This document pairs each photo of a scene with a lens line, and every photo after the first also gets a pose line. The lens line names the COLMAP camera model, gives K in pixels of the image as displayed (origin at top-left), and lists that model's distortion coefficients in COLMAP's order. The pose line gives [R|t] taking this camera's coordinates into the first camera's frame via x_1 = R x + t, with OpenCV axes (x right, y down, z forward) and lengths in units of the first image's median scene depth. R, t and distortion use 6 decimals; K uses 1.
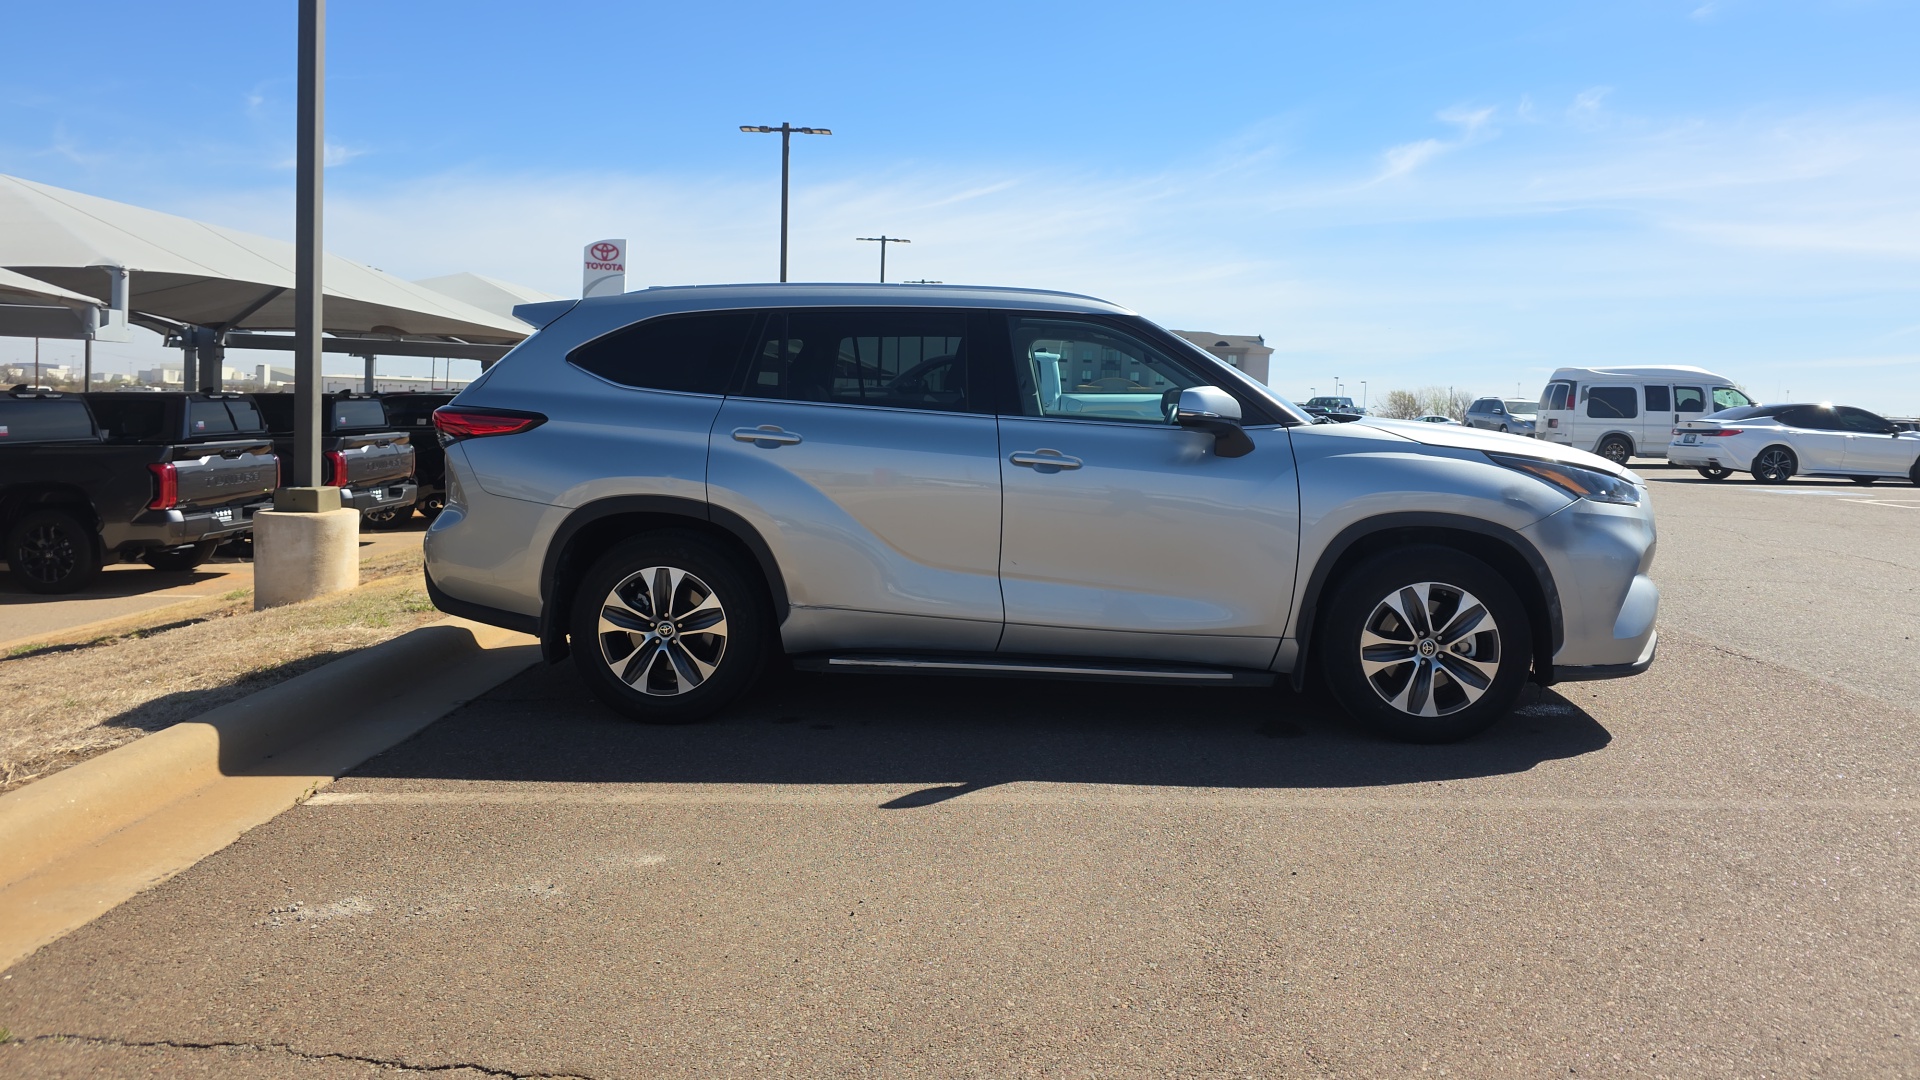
lens RADIAL K [[1223.8, 0, 960.0], [0, 1223.8, 540.0], [0, 0, 1]] dist [0.023694, -0.003623]
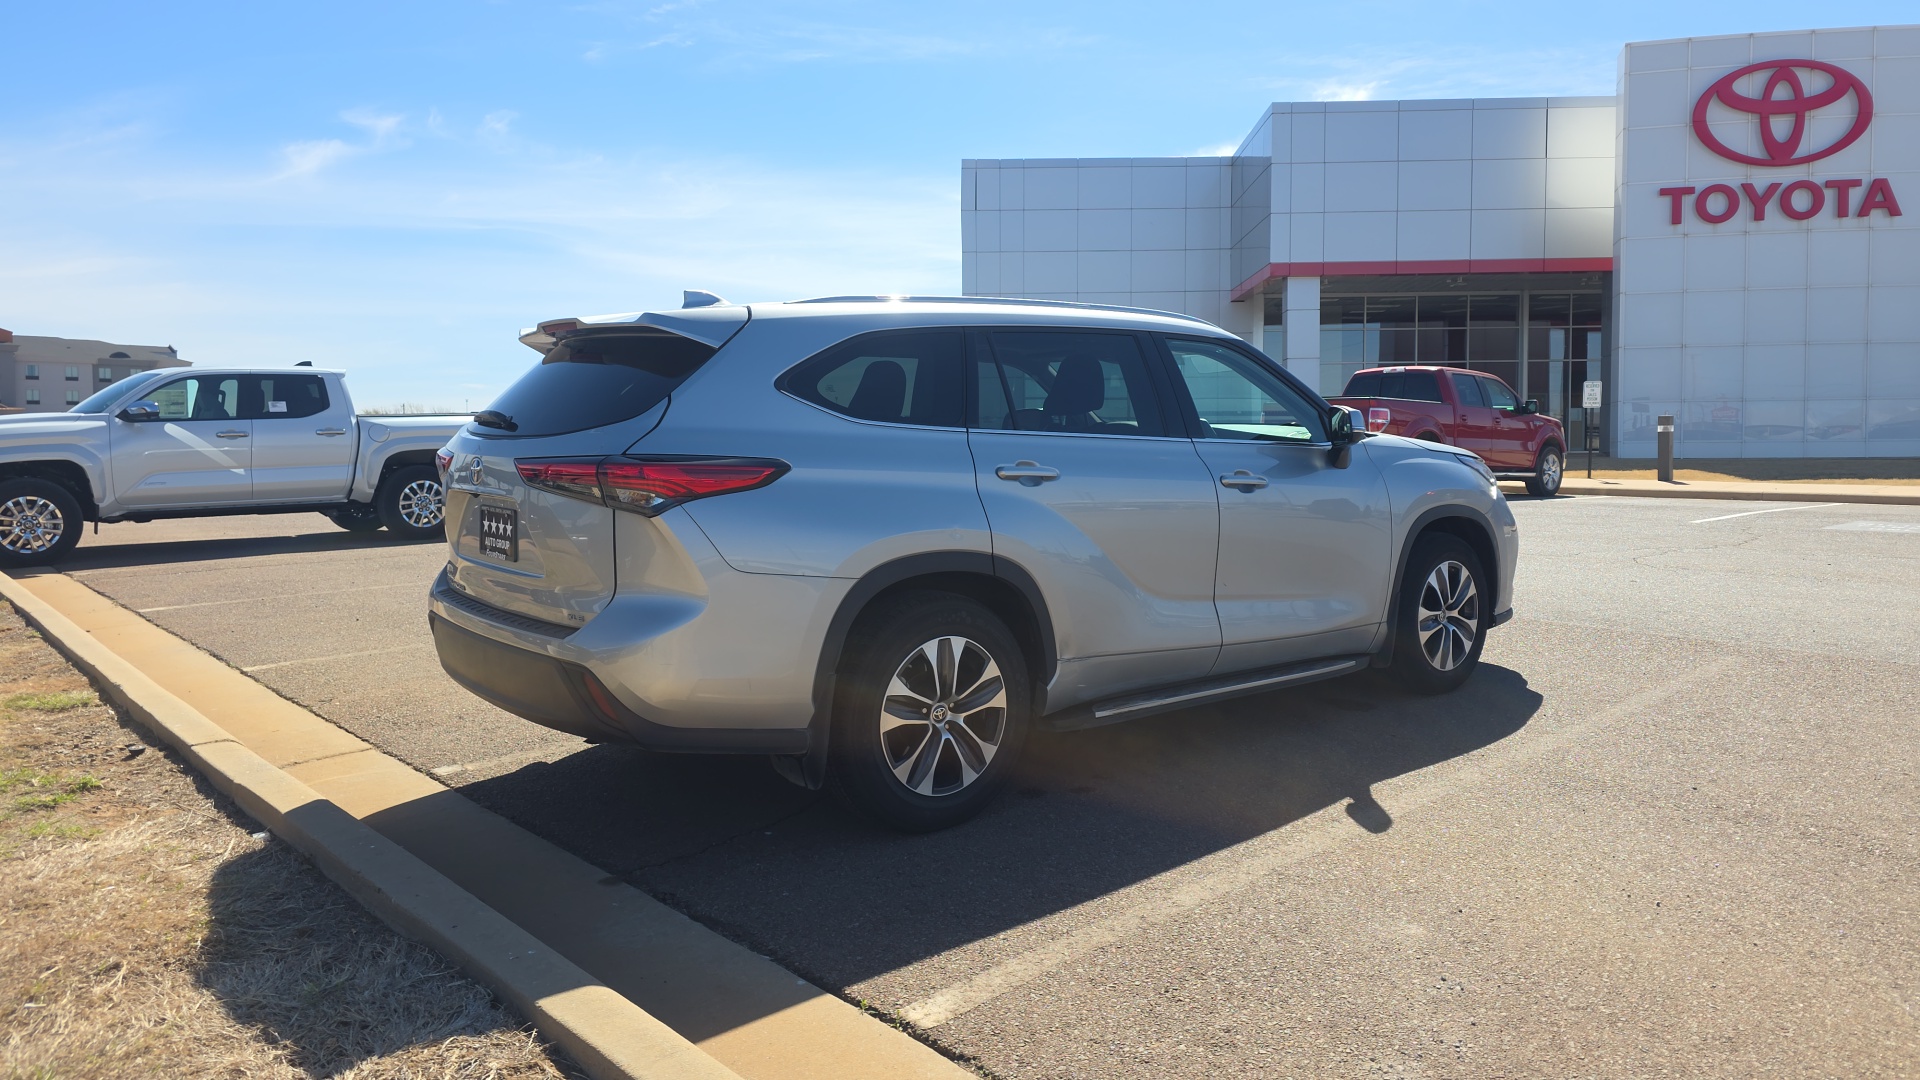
lens RADIAL K [[1223.8, 0, 960.0], [0, 1223.8, 540.0], [0, 0, 1]] dist [0.023694, -0.003623]
pose [[0.752732, -0.088433, 0.652360, -0.767149], [0.097470, 0.994986, 0.022412, -0.060813], [-0.651071, 0.046715, 0.757578, 0.368769]]
